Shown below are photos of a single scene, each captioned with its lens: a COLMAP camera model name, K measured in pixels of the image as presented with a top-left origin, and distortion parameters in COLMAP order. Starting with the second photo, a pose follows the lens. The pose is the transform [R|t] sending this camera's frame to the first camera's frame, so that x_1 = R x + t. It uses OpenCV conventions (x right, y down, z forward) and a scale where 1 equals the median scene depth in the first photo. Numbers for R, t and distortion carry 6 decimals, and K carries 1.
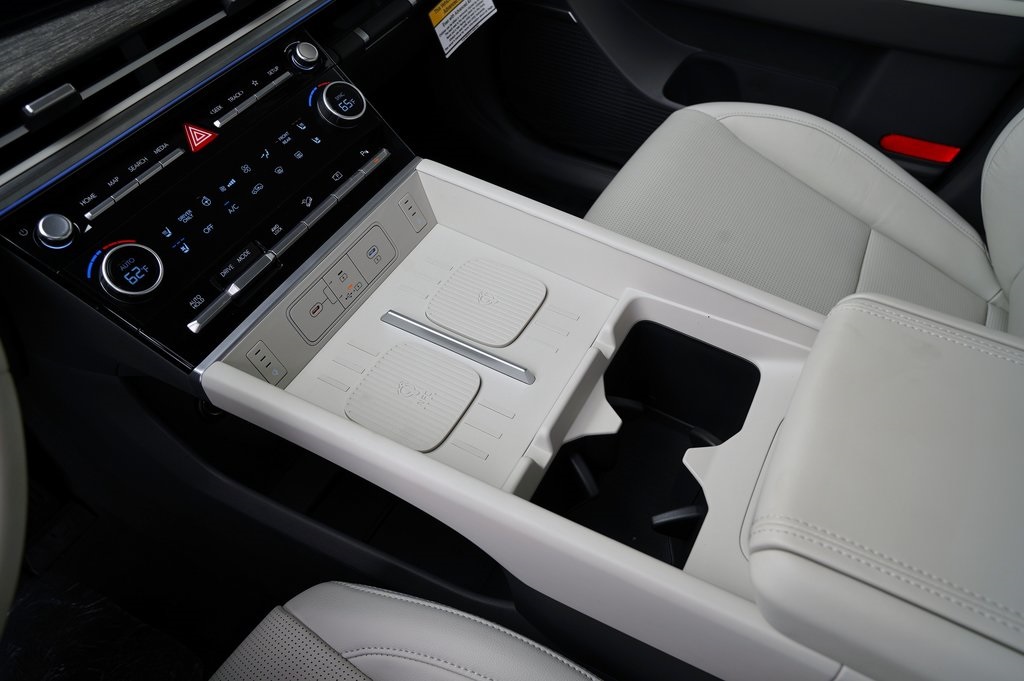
lens RADIAL K [[708.4, 0, 514.6], [0, 708.4, 338.2], [0, 0, 1]] dist [-0.124962, 0.083013]
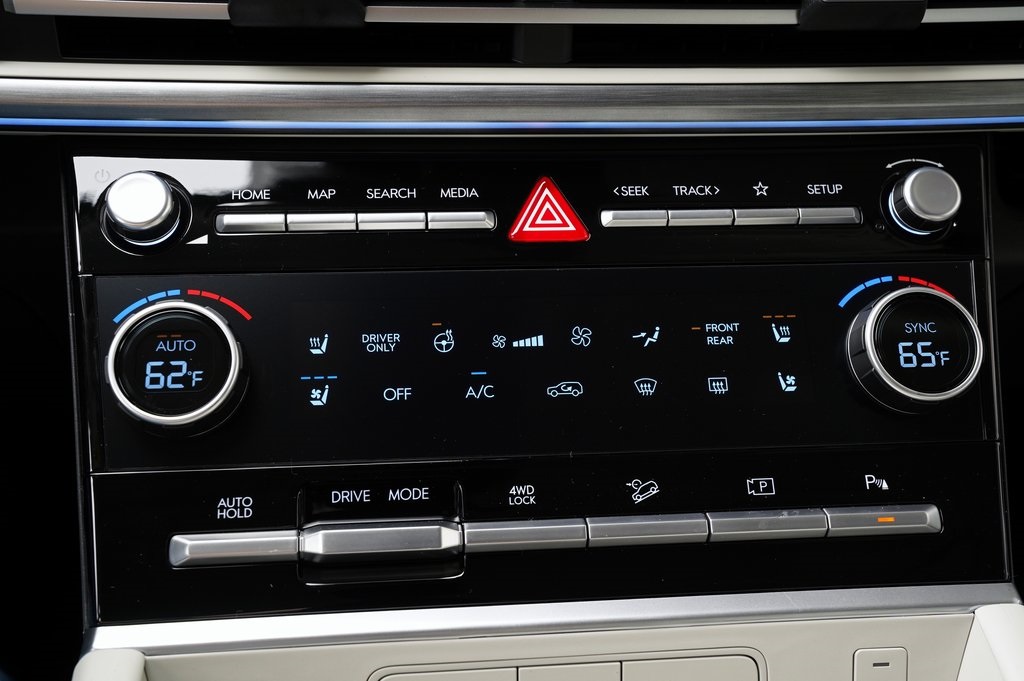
lens RADIAL K [[1157.5, 0, 520.5], [0, 1157.5, 350.1], [0, 0, 1]] dist [0.032435, 0.000000]
pose [[0.569089, 0.532536, -0.626533, 0.028394], [-0.662743, 0.748080, 0.033868, -0.241990], [0.486733, 0.395957, 0.778659, 0.456186]]
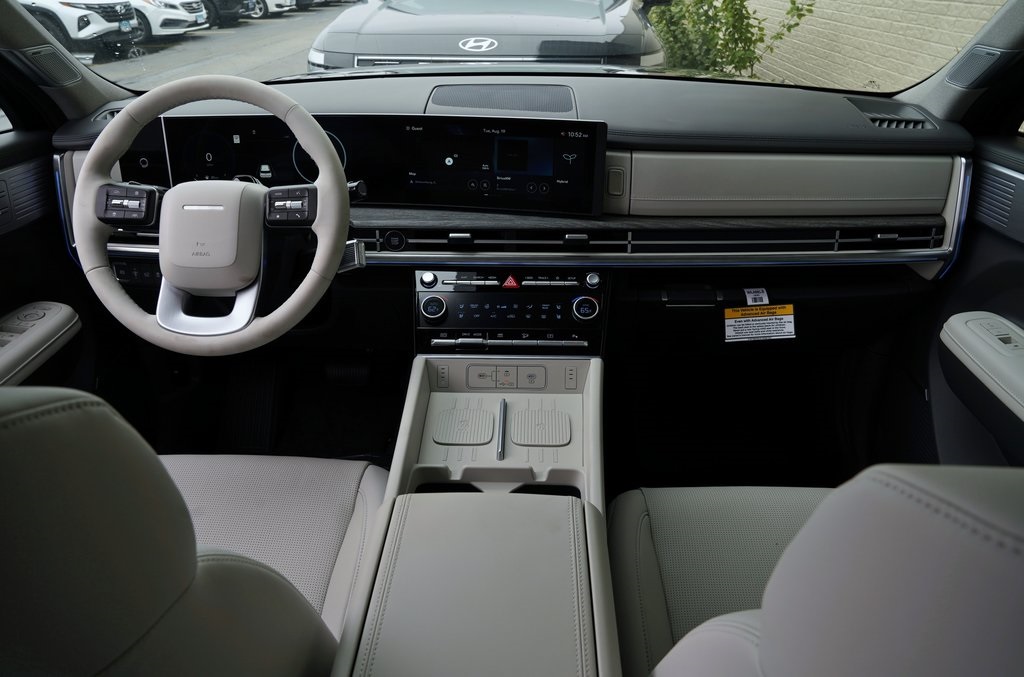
lens RADIAL K [[708.4, 0, 514.1], [0, 708.4, 334.7], [0, 0, 1]] dist [-0.124962, 0.083013]
pose [[0.459978, 0.433859, -0.774718, 1.233009], [-0.679274, 0.733845, 0.007659, -0.201073], [0.571845, 0.522722, 0.632261, -0.242479]]
